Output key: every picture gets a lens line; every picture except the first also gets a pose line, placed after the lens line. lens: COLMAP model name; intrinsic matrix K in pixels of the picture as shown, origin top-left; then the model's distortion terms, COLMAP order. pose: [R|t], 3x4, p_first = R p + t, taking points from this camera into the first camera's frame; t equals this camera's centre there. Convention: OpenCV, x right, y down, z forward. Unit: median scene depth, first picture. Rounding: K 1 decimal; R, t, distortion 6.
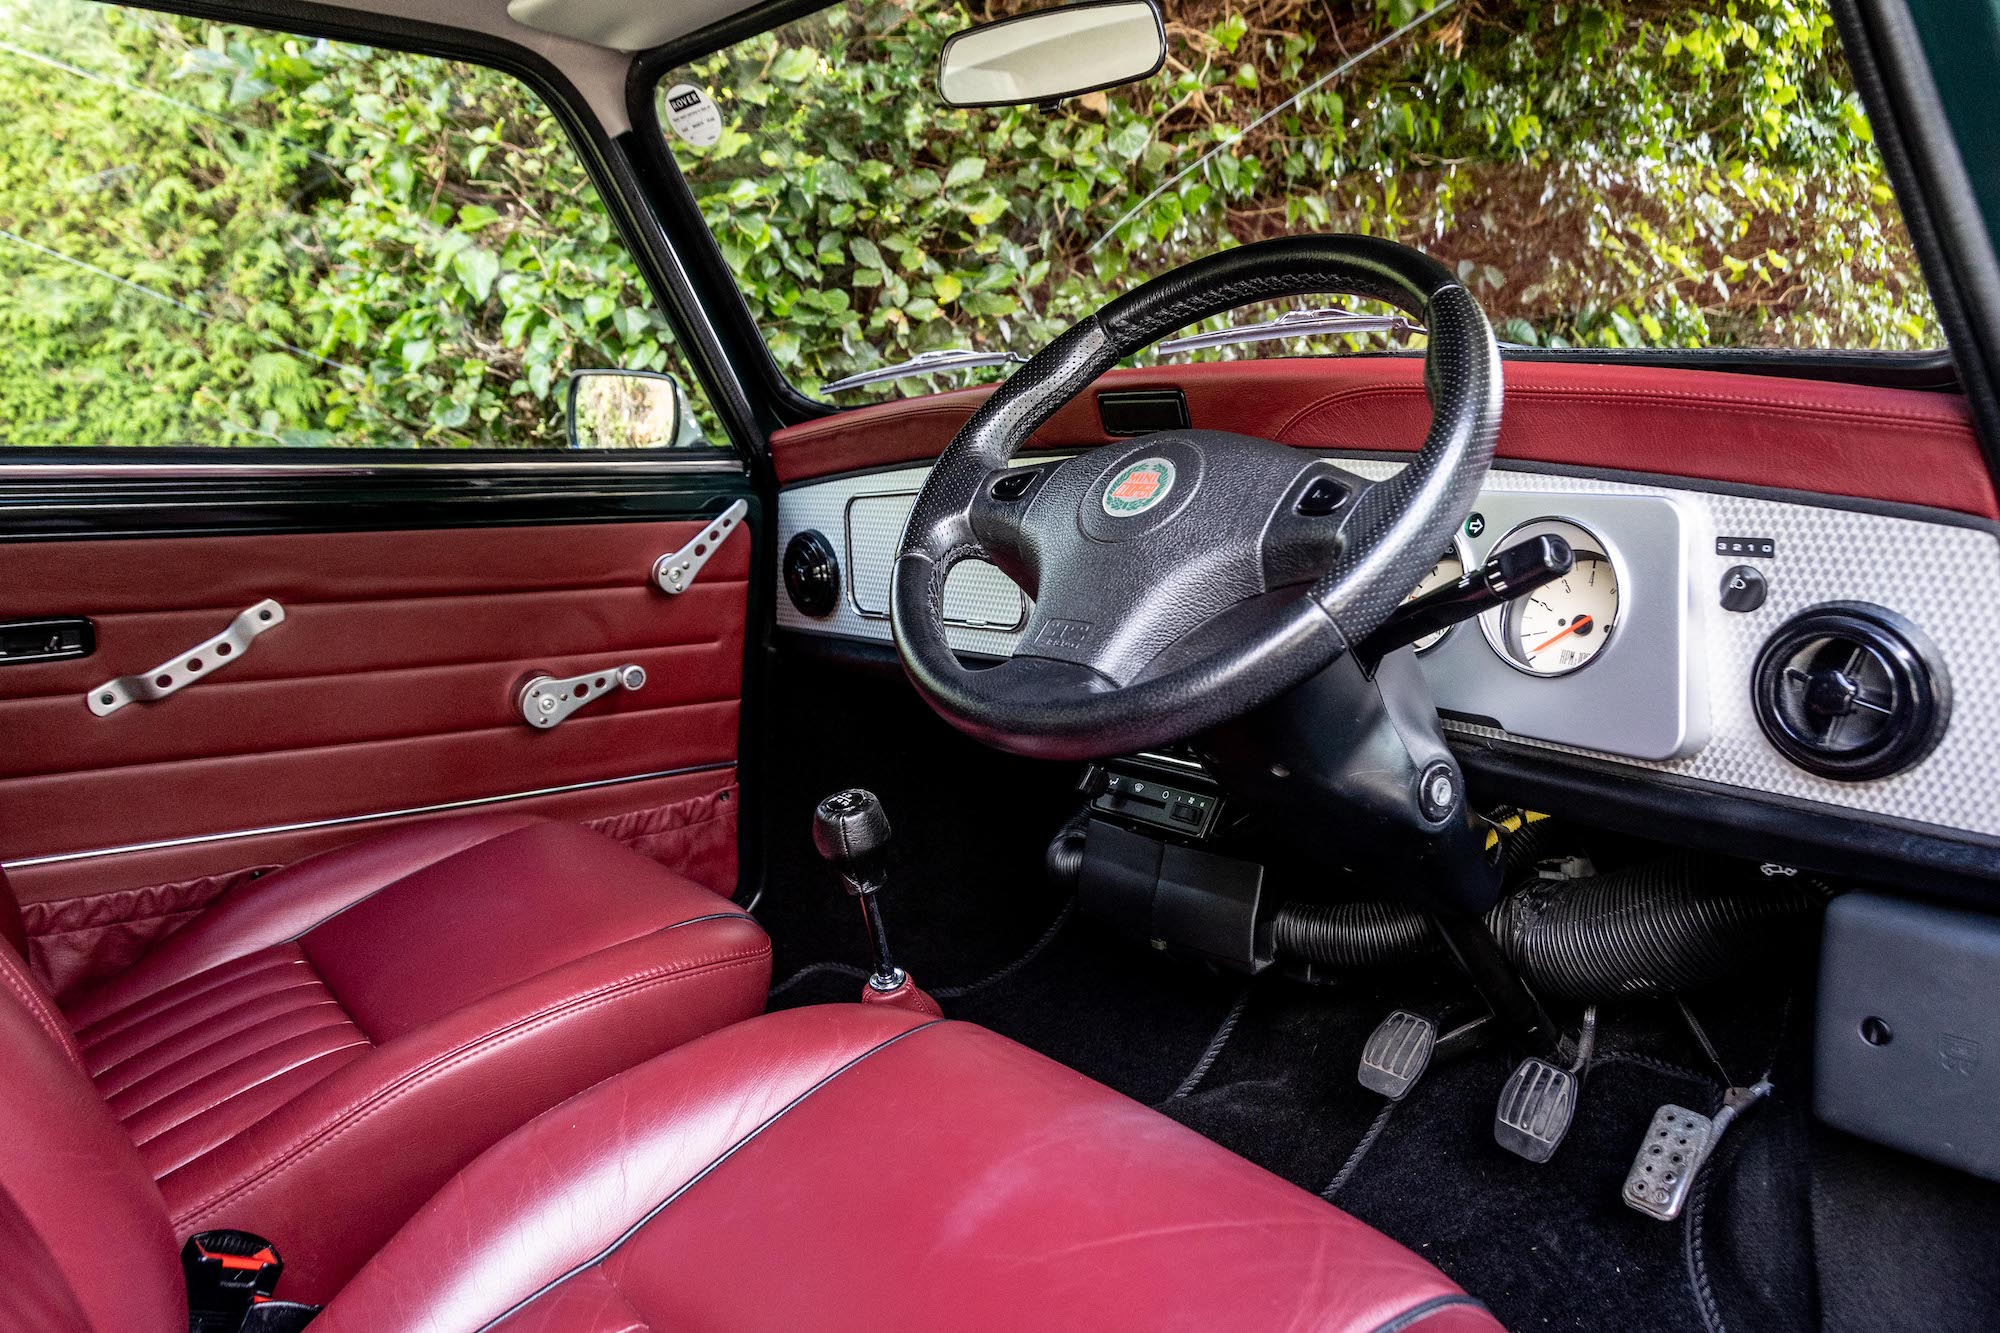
lens RADIAL K [[1467.0, 0, 986.3], [0, 1467.0, 664.6], [0, 0, 1]] dist [0.014875, -0.001668]
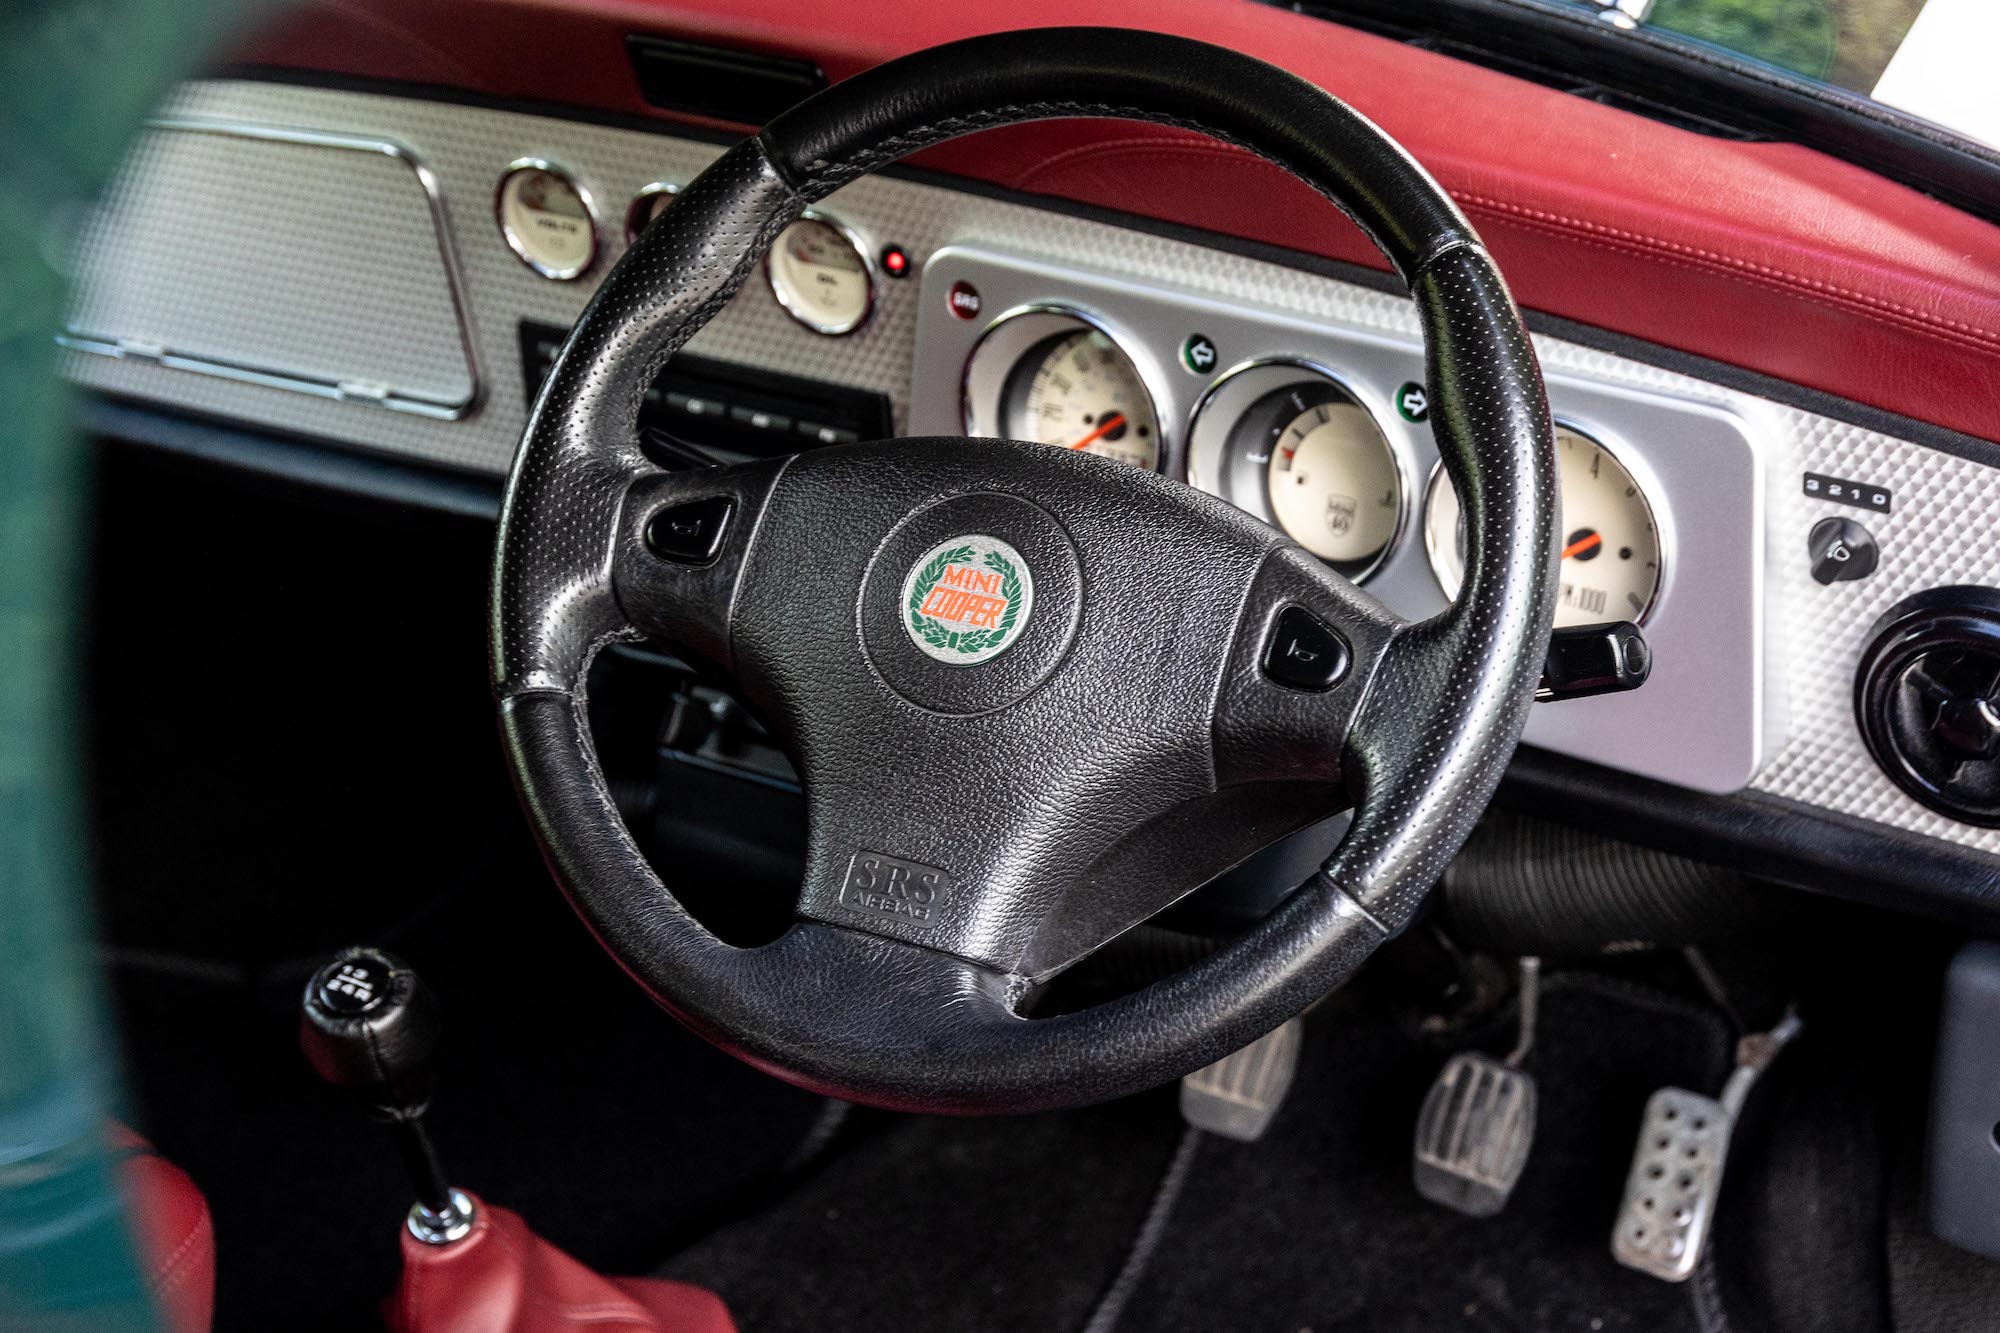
lens RADIAL K [[3433.2, 0, 992.1], [0, 3433.2, 671.3], [0, 0, 1]] dist [0.097888, 0.000000]
pose [[0.932409, -0.197993, 0.302345, -0.192091], [0.081675, 0.930379, 0.357385, -0.363081], [-0.352055, -0.308535, 0.883665, -0.142534]]
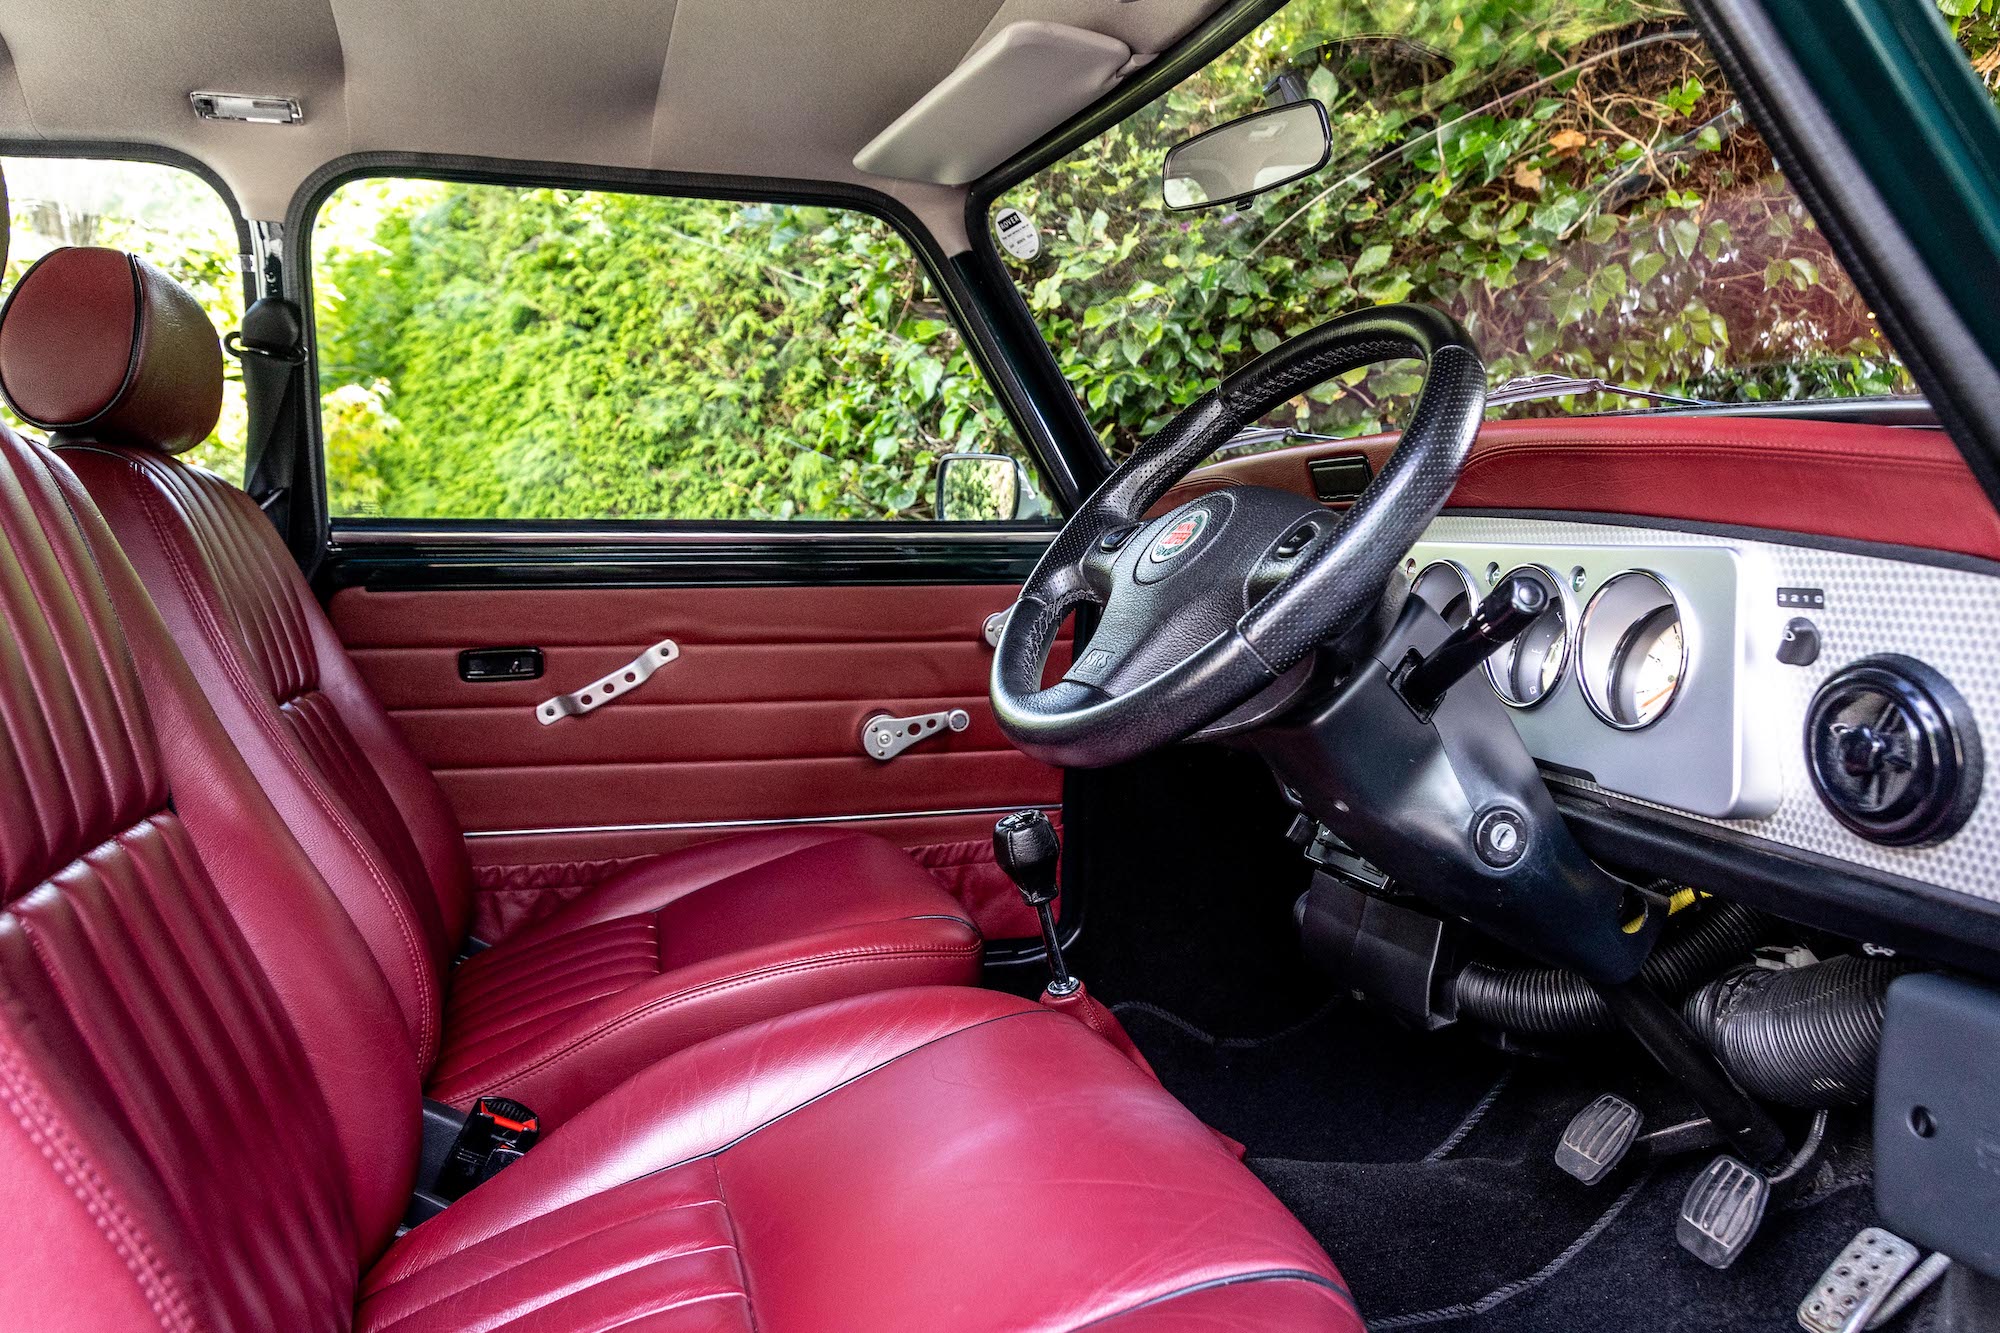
lens RADIAL K [[1467.0, 0, 990.1], [0, 1467.0, 657.2], [0, 0, 1]] dist [0.014875, -0.001668]
pose [[0.925834, 0.030603, -0.376689, 0.244520], [-0.056060, 0.996810, -0.056805, 0.027121], [0.373749, 0.073709, 0.924596, -0.054171]]
